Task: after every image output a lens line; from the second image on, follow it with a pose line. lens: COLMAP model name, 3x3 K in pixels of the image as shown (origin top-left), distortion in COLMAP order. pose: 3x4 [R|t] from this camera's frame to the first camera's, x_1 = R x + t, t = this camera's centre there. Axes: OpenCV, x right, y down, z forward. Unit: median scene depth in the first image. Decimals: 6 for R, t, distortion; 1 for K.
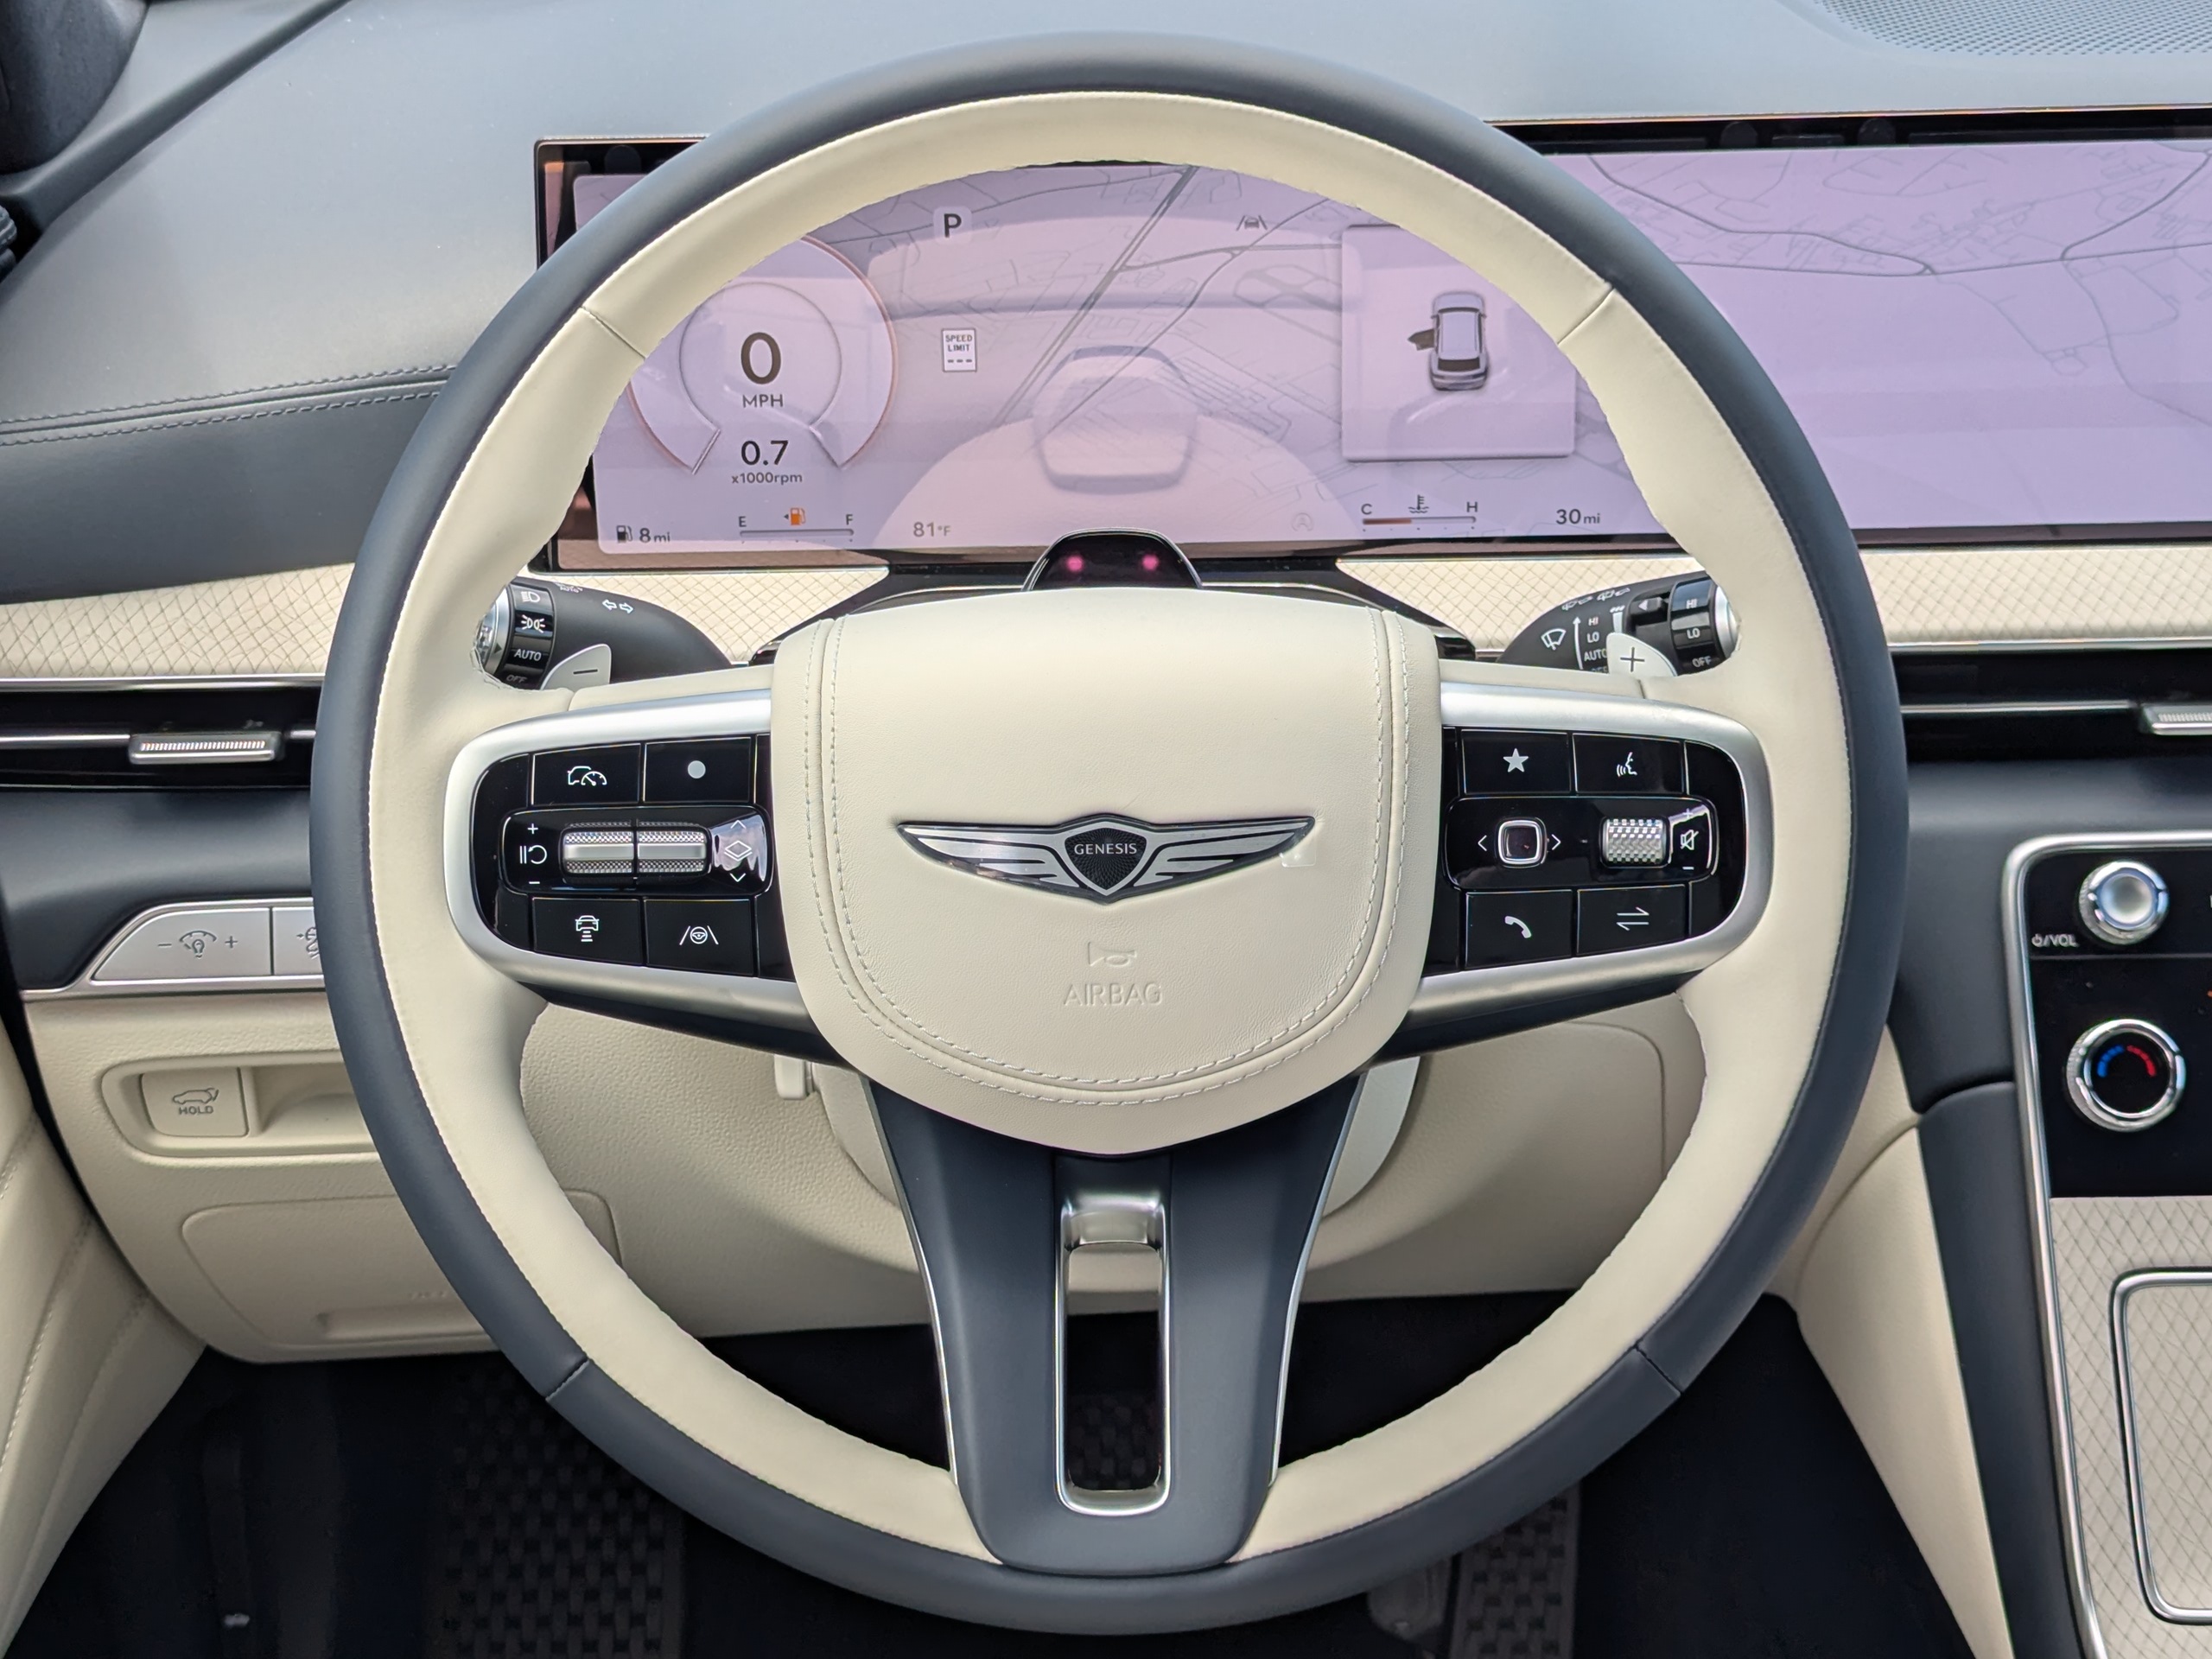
lens RADIAL K [[3754.8, 0, 1105.0], [0, 3754.8, 809.6], [0, 0, 1]] dist [0.085733, 0.000000]
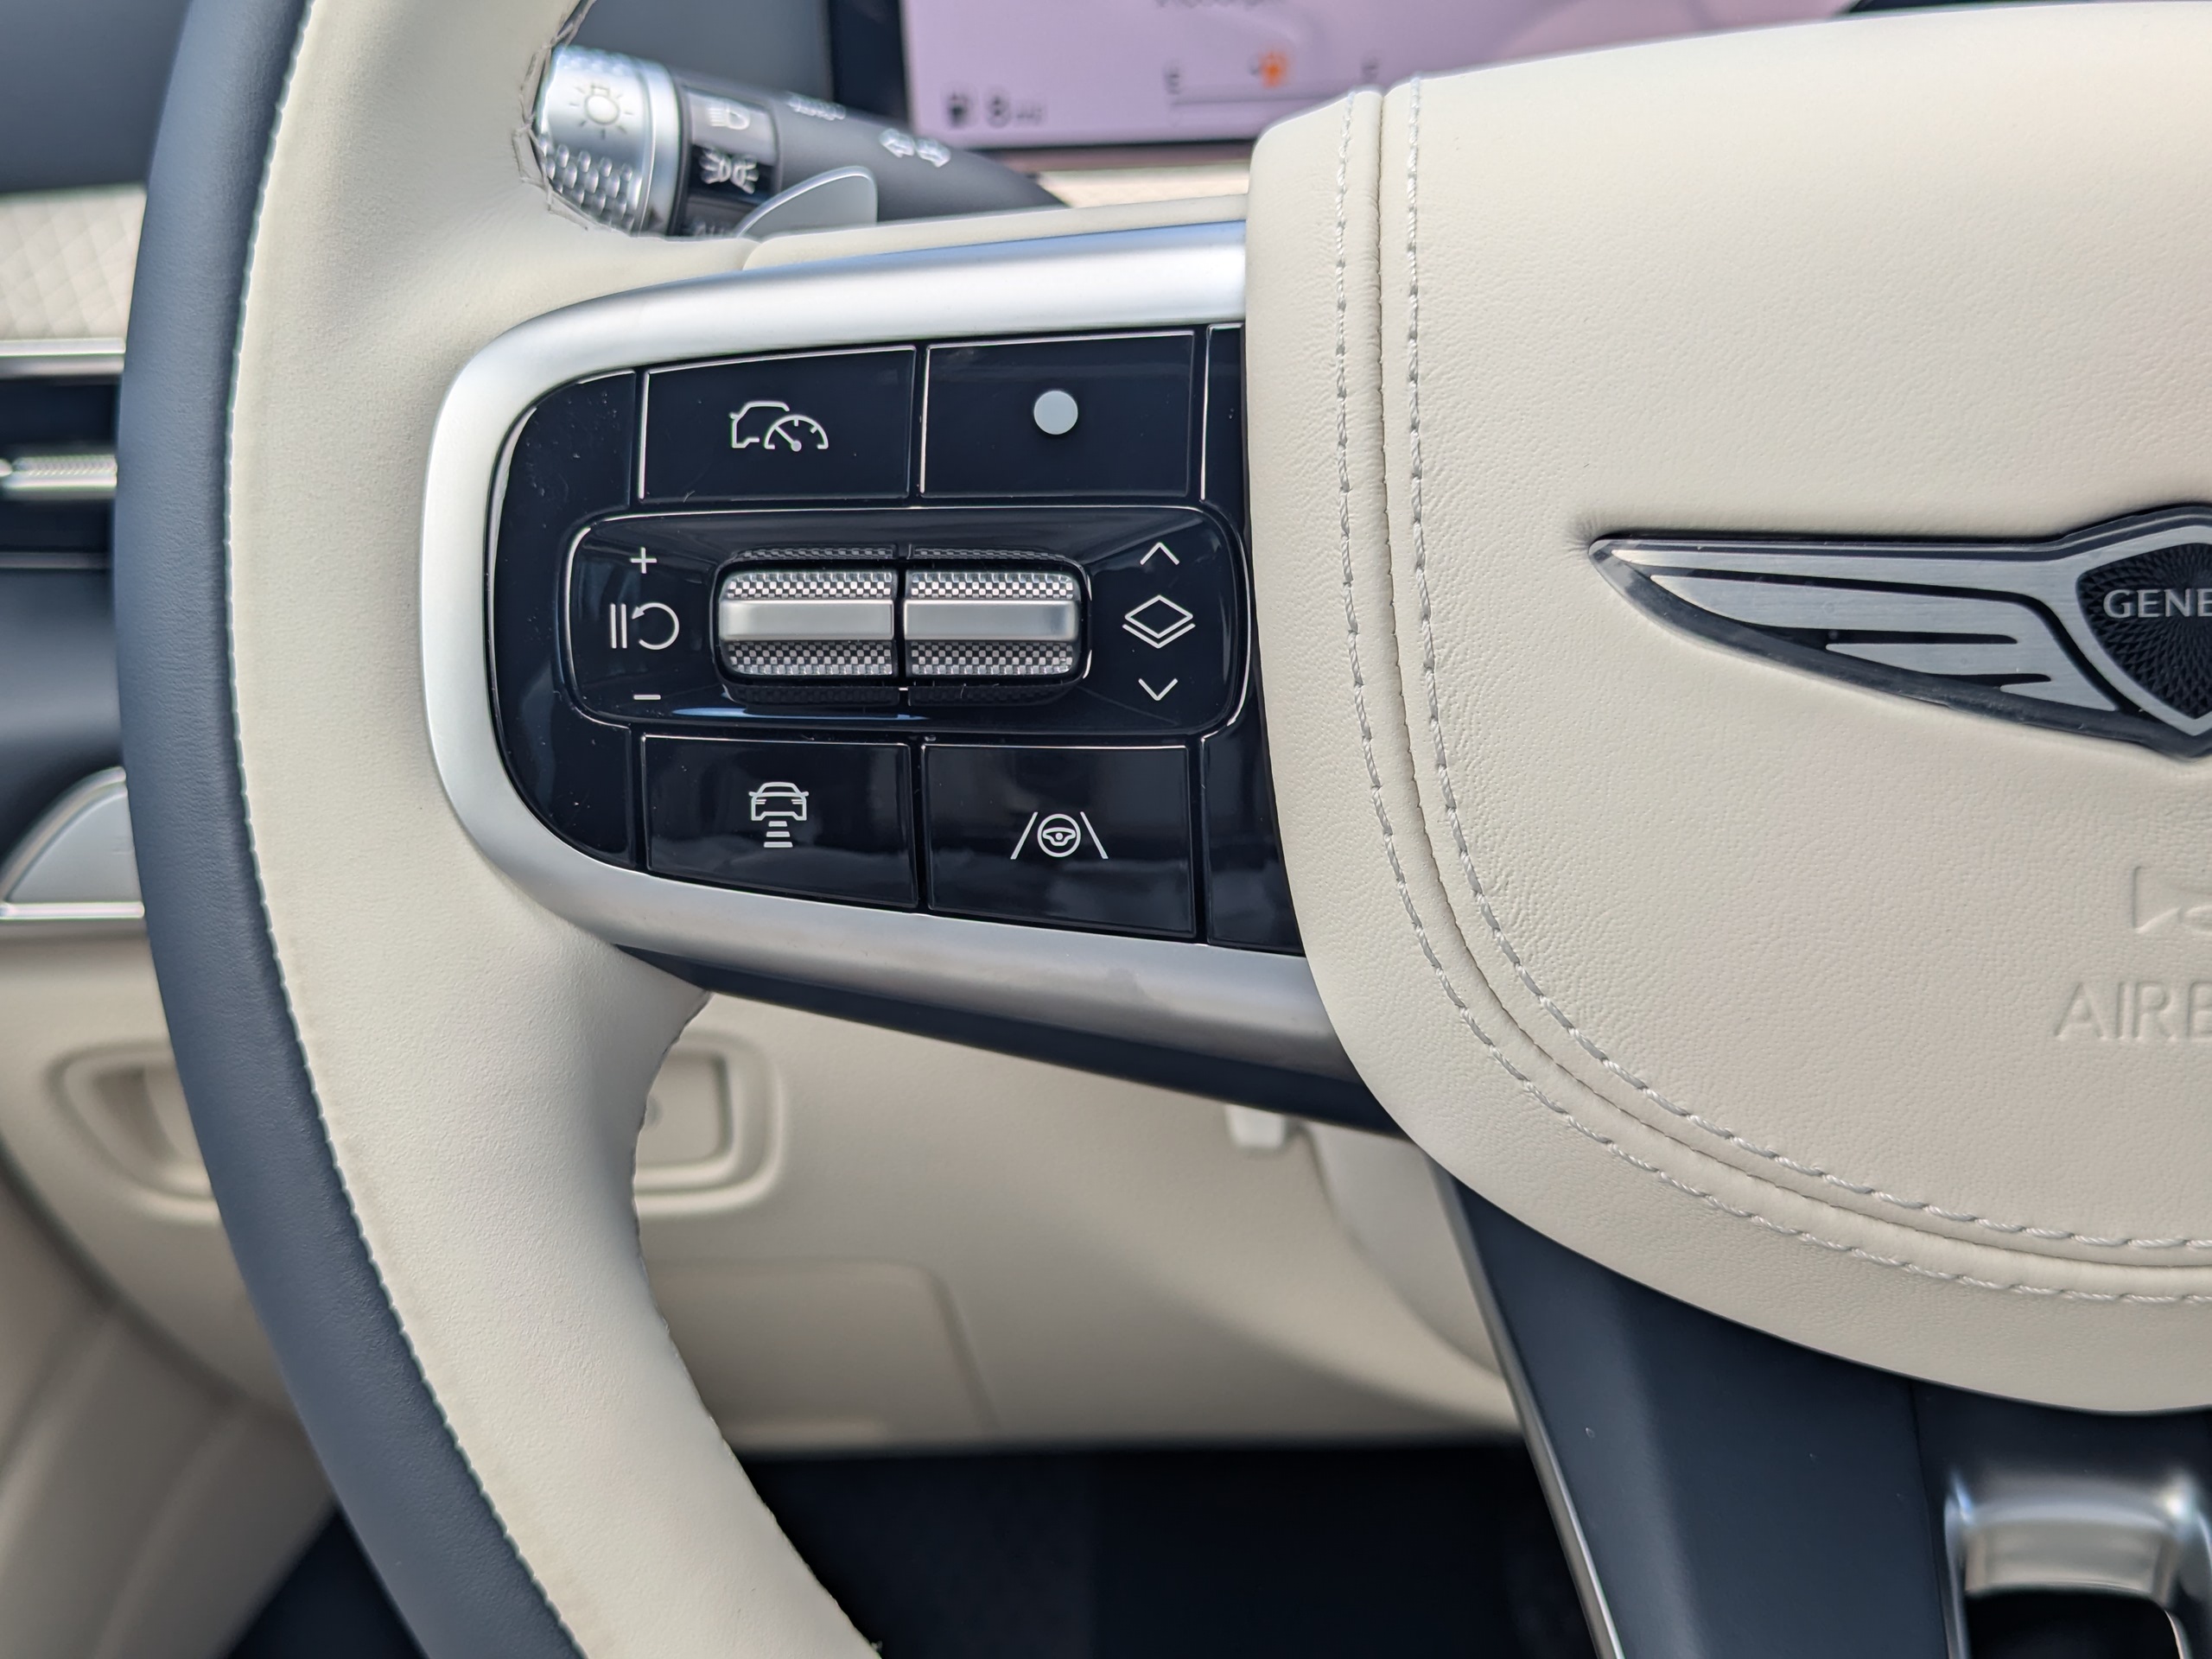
lens RADIAL K [[3097.0, 0, 1115.3], [0, 3097.0, 810.4], [0, 0, 1]] dist [-0.166416, 0.000000]
pose [[0.993821, 0.009864, -0.110558, -0.067115], [-0.007544, 0.999743, 0.021380, 0.024034], [0.110740, -0.020414, 0.993640, 0.684954]]
